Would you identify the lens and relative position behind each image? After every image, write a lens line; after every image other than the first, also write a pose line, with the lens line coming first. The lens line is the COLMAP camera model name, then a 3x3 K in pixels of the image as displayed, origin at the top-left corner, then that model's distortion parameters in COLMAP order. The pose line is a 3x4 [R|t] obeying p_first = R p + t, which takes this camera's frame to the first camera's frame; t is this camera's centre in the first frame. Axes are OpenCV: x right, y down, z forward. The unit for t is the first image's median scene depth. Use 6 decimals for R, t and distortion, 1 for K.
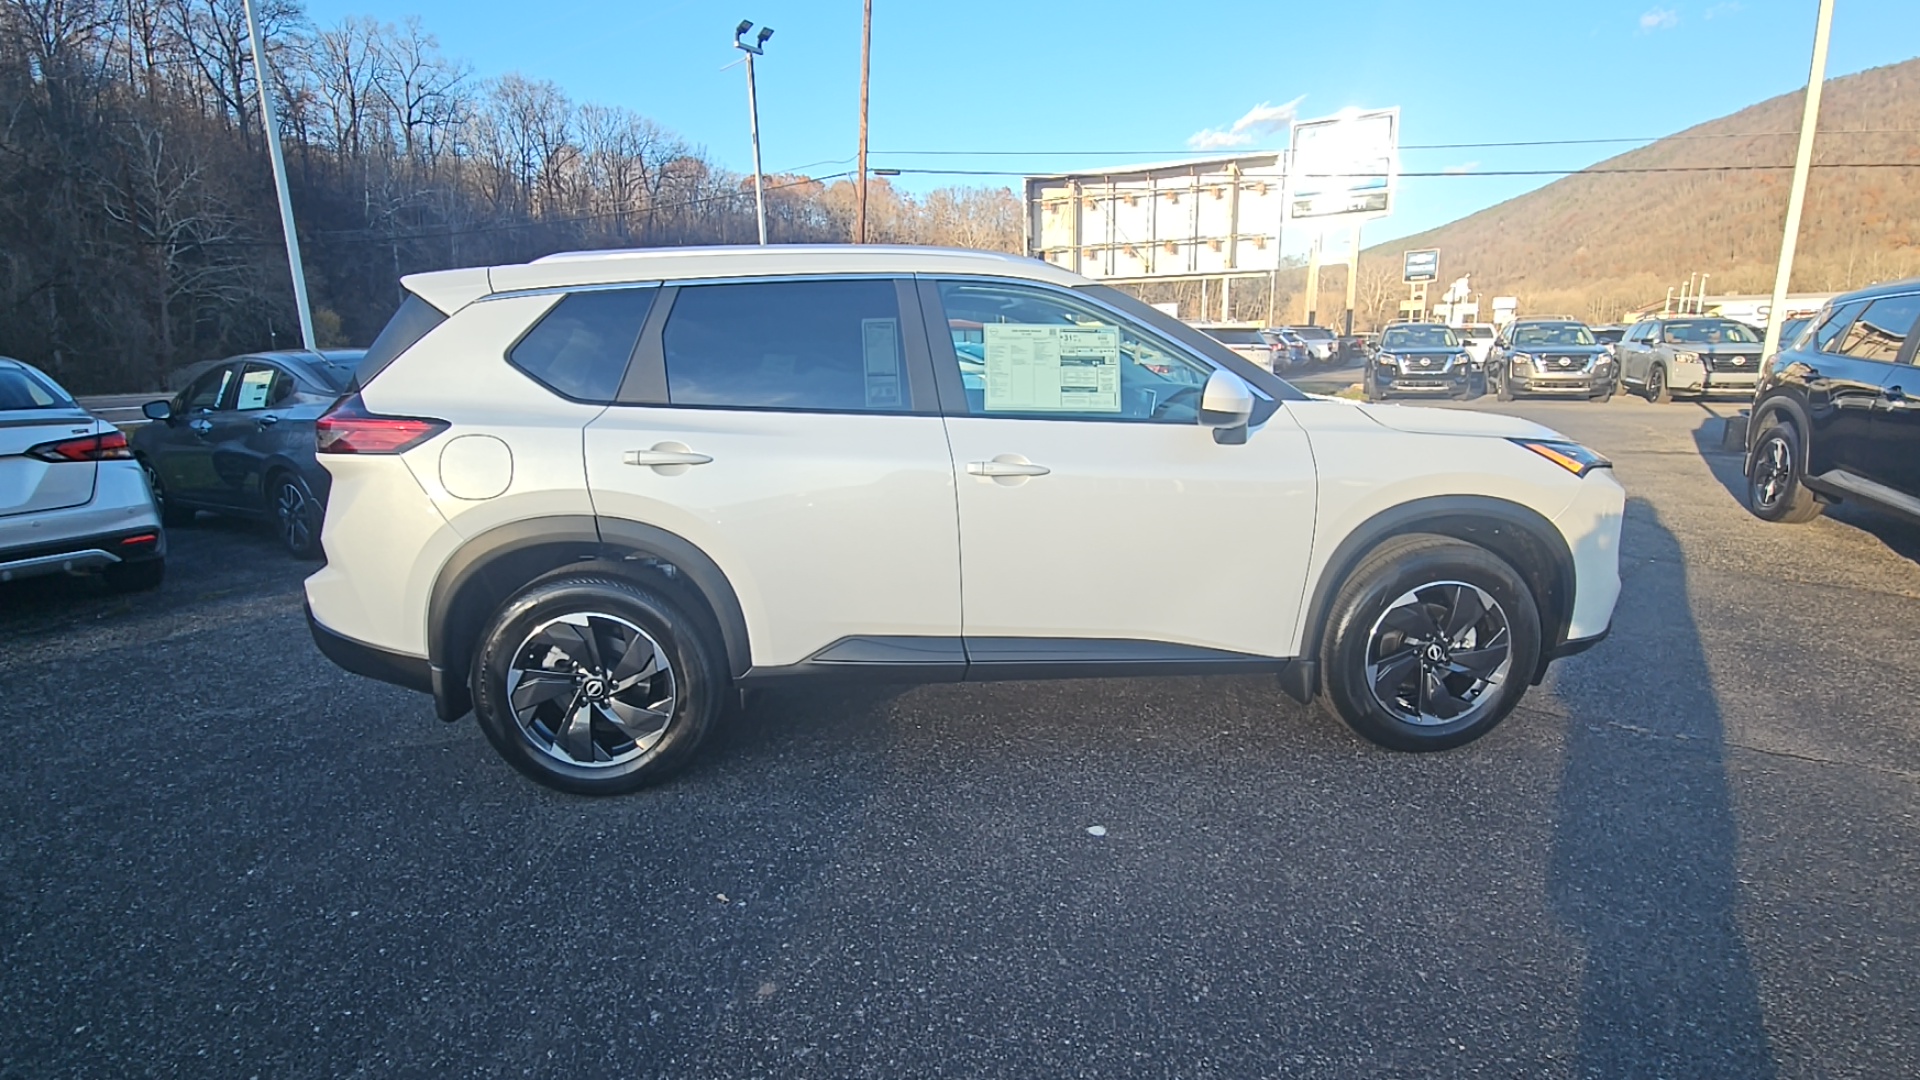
lens RADIAL K [[854.4, 0, 956.0], [0, 854.4, 535.7], [0, 0, 1]] dist [0.017905, -0.013247]
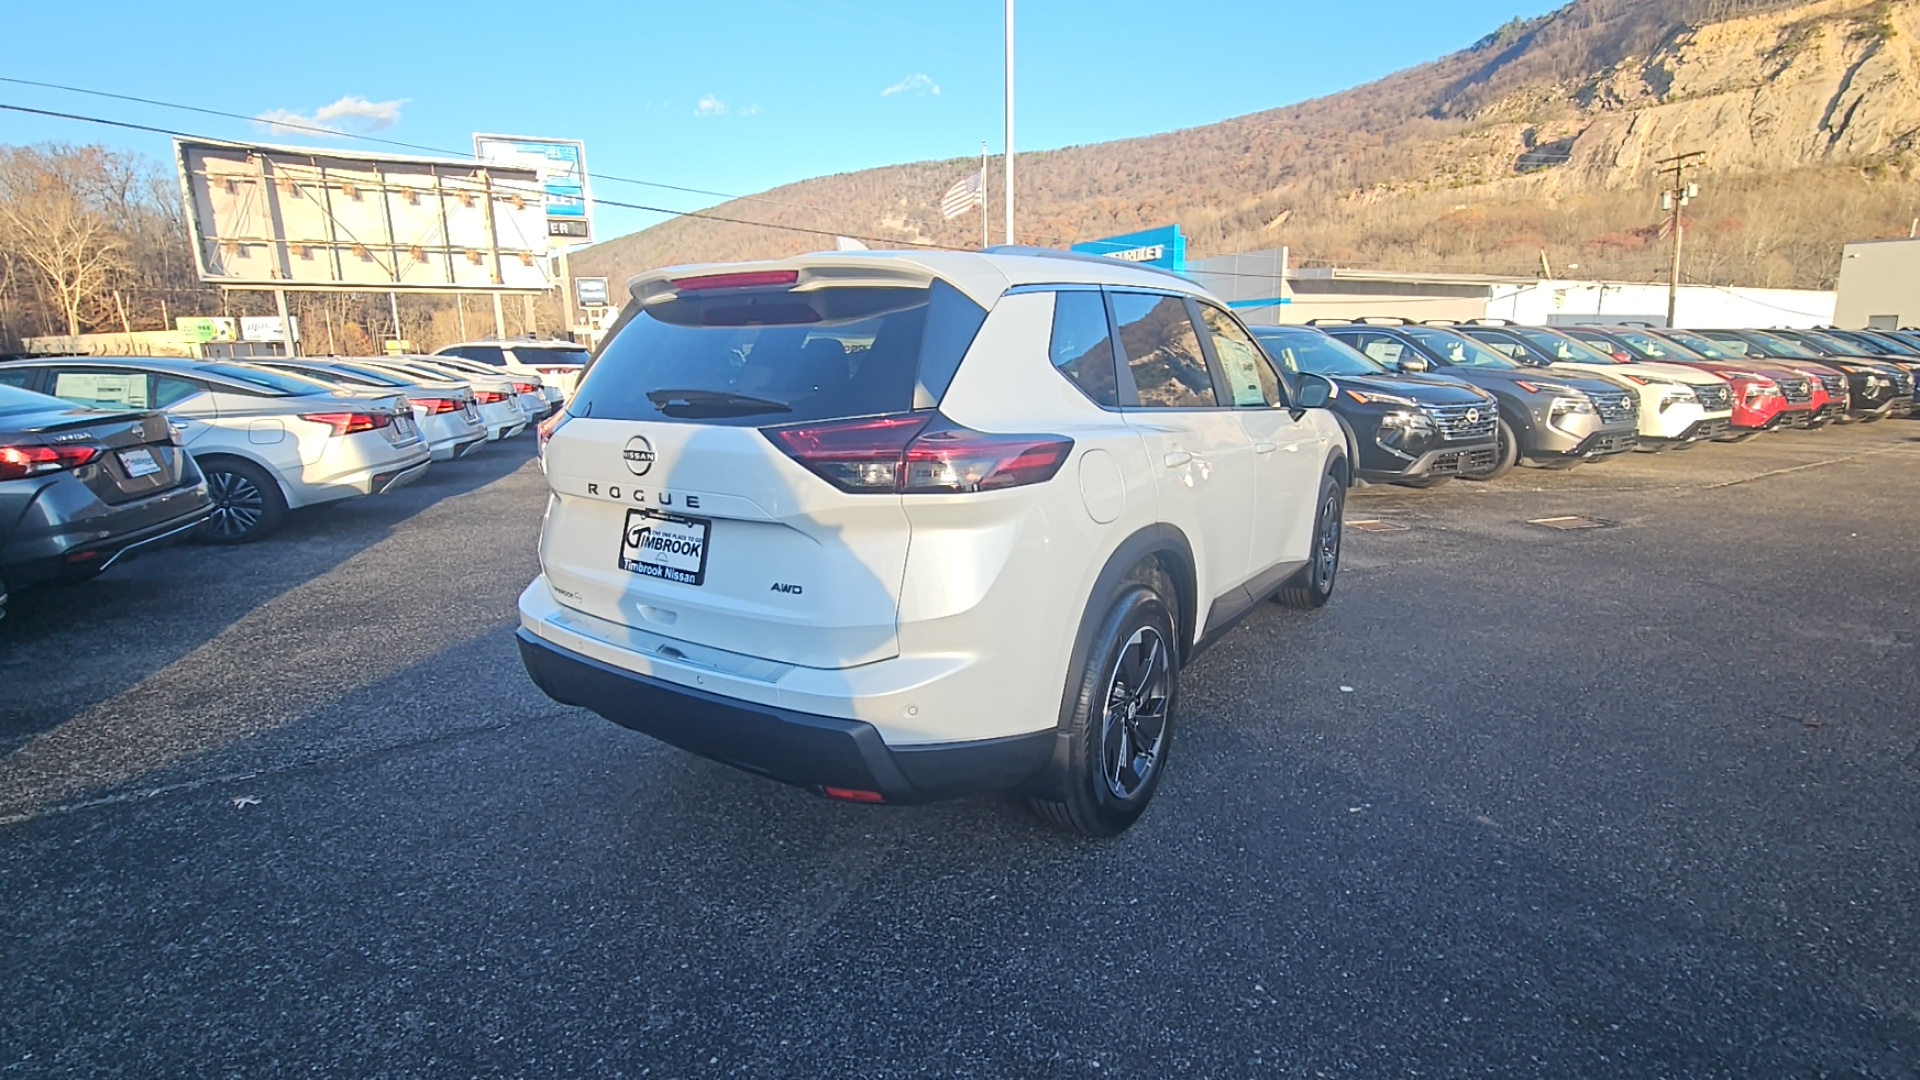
lens RADIAL K [[847.0, 0, 959.1], [0, 847.0, 547.9], [0, 0, 1]] dist [0.010781, -0.008054]
pose [[0.620772, -0.161917, 0.767088, -0.119401], [0.169103, 0.983062, 0.070657, -0.009870], [-0.765536, 0.085855, 0.637639, 0.050248]]
